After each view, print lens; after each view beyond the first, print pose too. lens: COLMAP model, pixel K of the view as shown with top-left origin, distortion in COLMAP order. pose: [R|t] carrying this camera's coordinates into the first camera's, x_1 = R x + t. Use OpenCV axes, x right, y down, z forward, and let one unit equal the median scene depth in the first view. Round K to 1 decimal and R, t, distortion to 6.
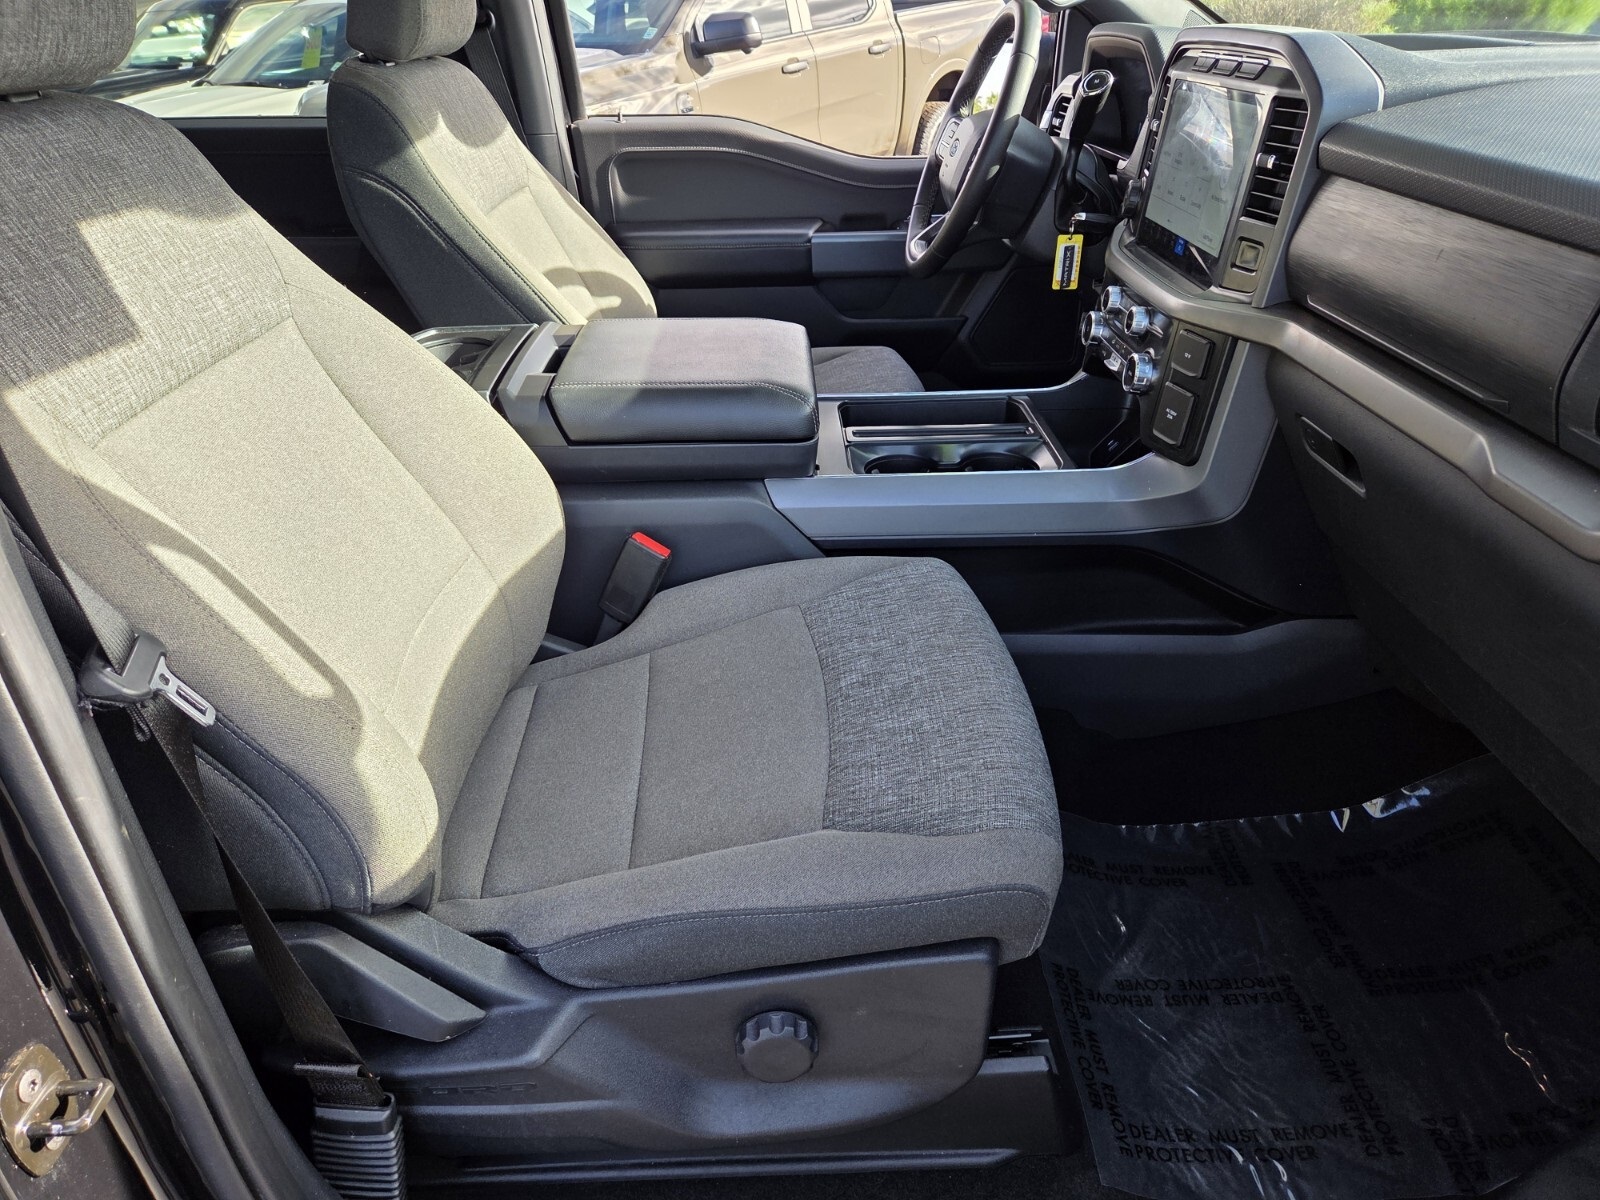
lens RADIAL K [[1090.3, 0, 789.0], [0, 1090.3, 605.8], [0, 0, 1]] dist [0.046833, -0.020369]
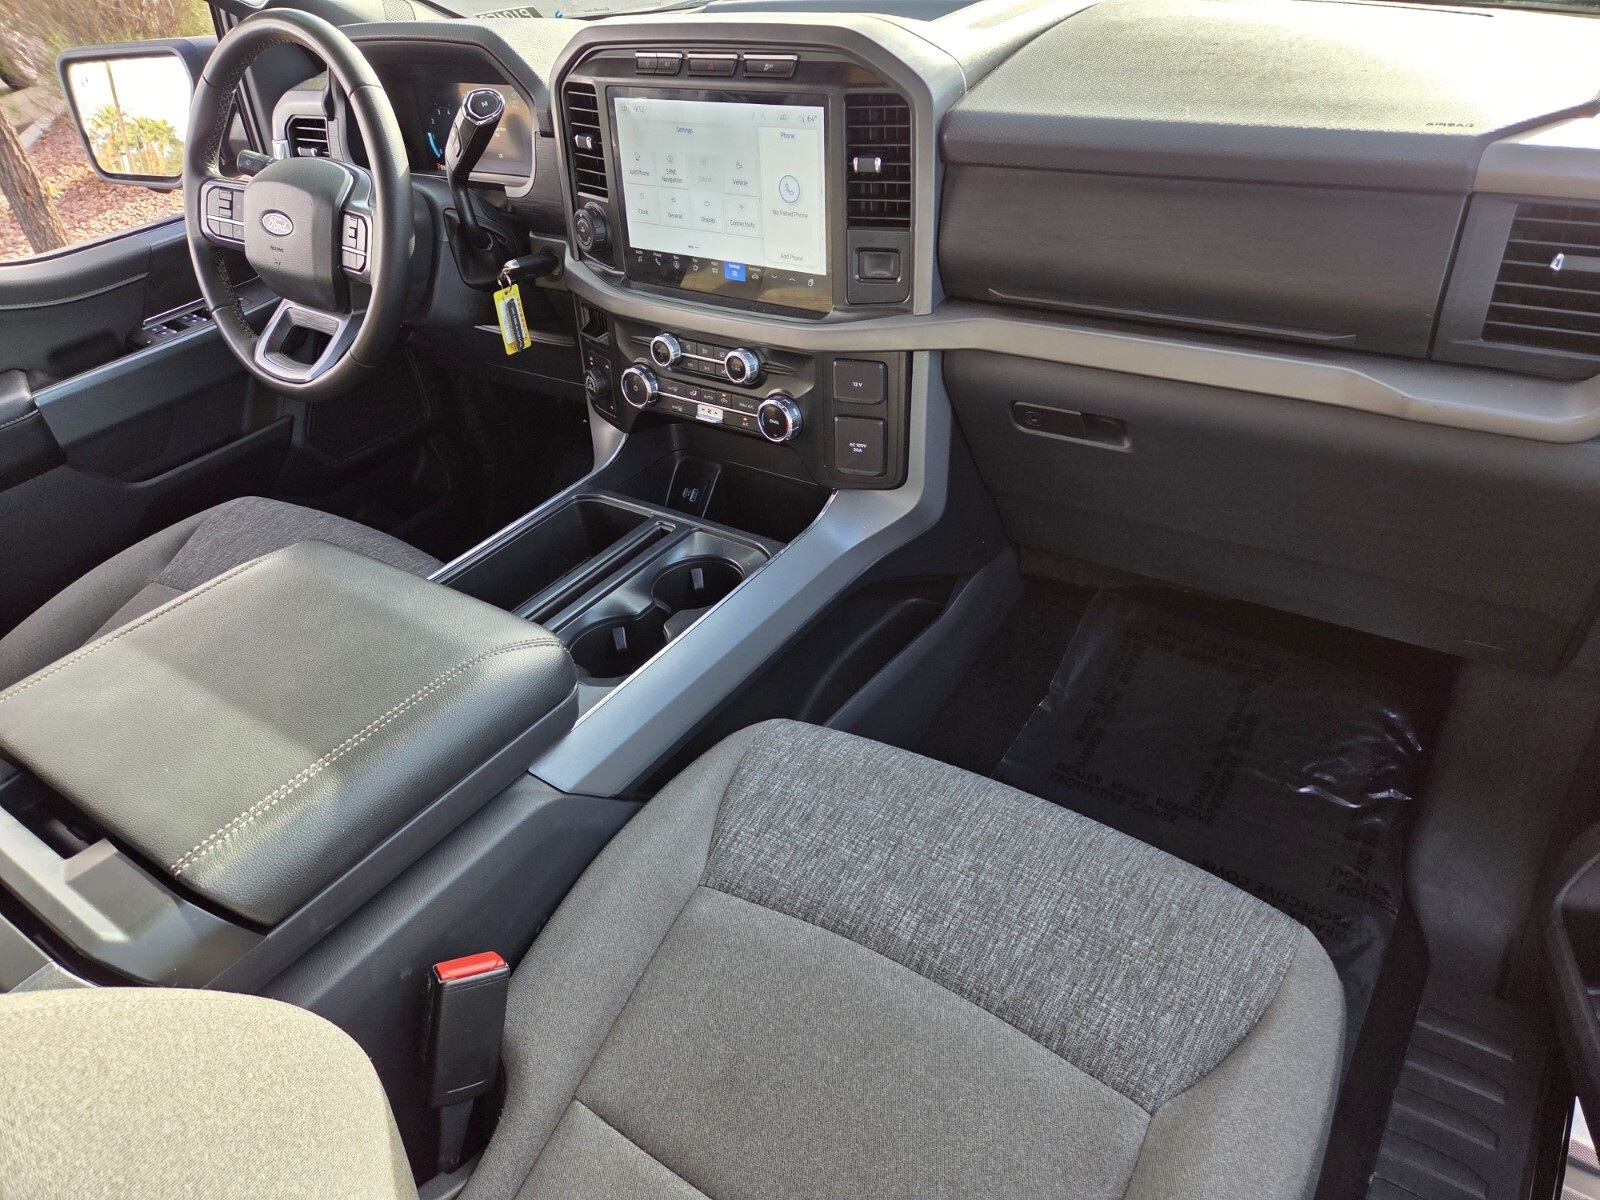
lens RADIAL K [[1090.3, 0, 800.7], [0, 1090.3, 608.2], [0, 0, 1]] dist [0.046833, -0.020369]
pose [[0.598378, -0.504487, 0.622444, -0.293104], [0.466116, 0.851070, 0.241693, -0.282573], [-0.651675, 0.145507, 0.744411, 0.349038]]
